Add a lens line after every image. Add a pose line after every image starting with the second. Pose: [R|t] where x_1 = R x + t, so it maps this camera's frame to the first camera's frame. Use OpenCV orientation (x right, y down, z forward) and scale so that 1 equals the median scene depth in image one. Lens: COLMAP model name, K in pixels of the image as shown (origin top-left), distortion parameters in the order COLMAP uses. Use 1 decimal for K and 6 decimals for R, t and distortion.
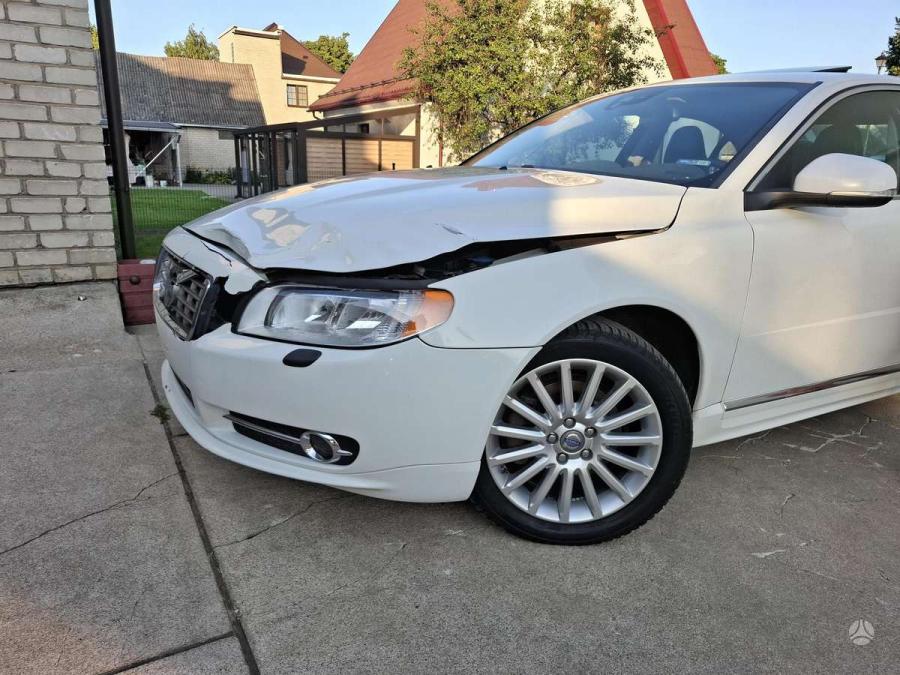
lens RADIAL K [[619.9, 0, 448.9], [0, 619.9, 334.9], [0, 0, 1]] dist [0.053063, -0.039091]
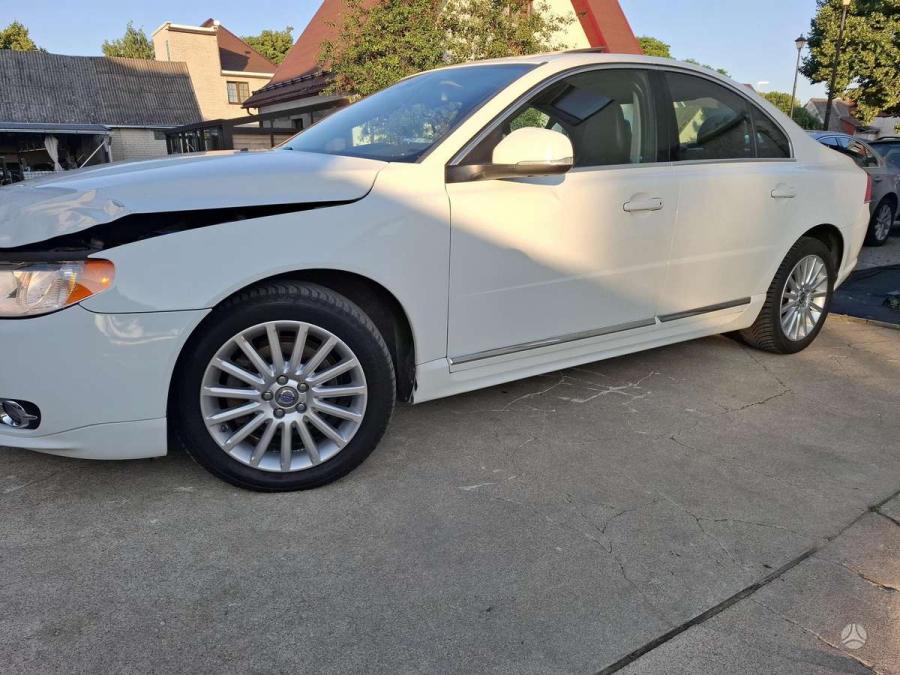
lens RADIAL K [[619.9, 0, 448.9], [0, 619.9, 334.9], [0, 0, 1]] dist [0.053063, -0.039091]
pose [[0.996873, -0.053084, 0.058540, 0.375022], [0.052434, 0.998545, 0.012580, 0.055511], [-0.059123, -0.009471, 0.998206, -0.097677]]
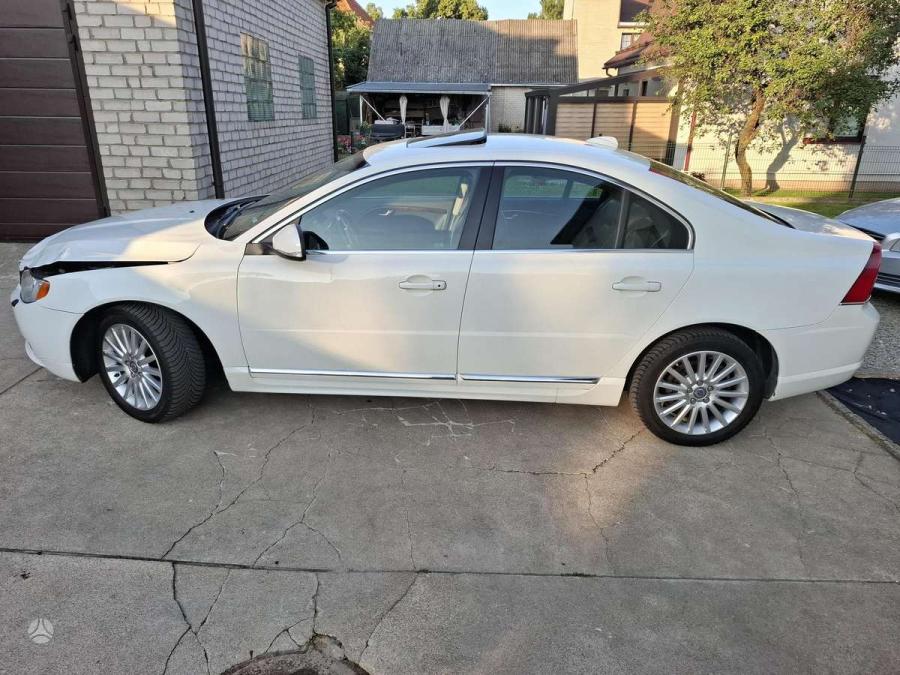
lens RADIAL K [[607.6, 0, 434.9], [0, 607.6, 337.8], [0, 0, 1]] dist [0.082030, -0.111482]
pose [[0.859521, 0.167188, -0.482982, 1.608319], [-0.126297, 0.985156, 0.116260, -0.216222], [0.495250, -0.038929, 0.867878, -0.160638]]
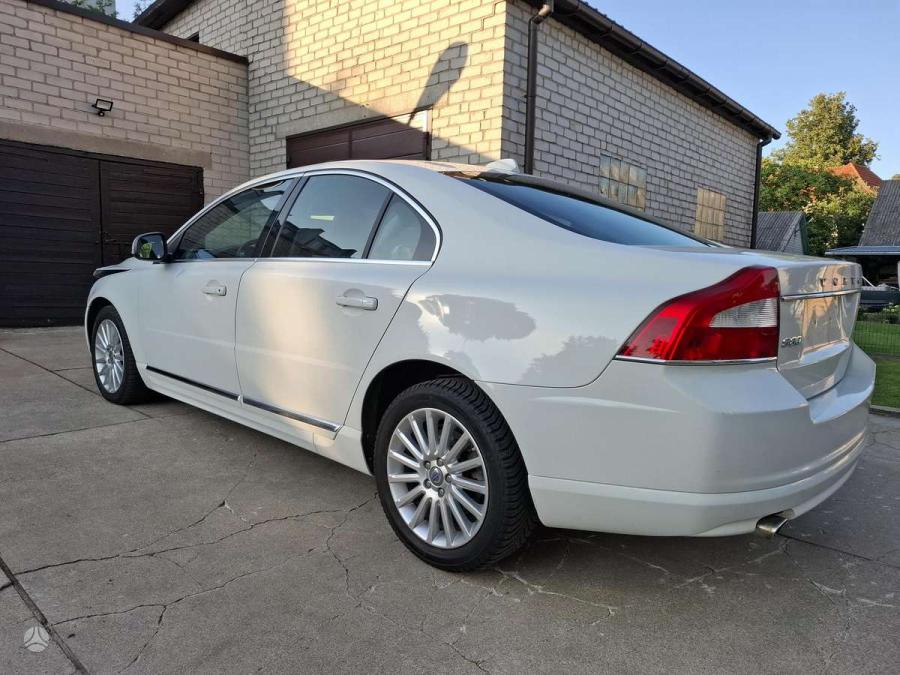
lens RADIAL K [[620.9, 0, 446.9], [0, 620.9, 339.7], [0, 0, 1]] dist [0.048363, -0.034384]
pose [[0.326015, 0.091780, -0.940899, 1.802707], [-0.271426, 0.962459, -0.000164, -0.136653], [0.905562, 0.255438, 0.338688, 0.839926]]
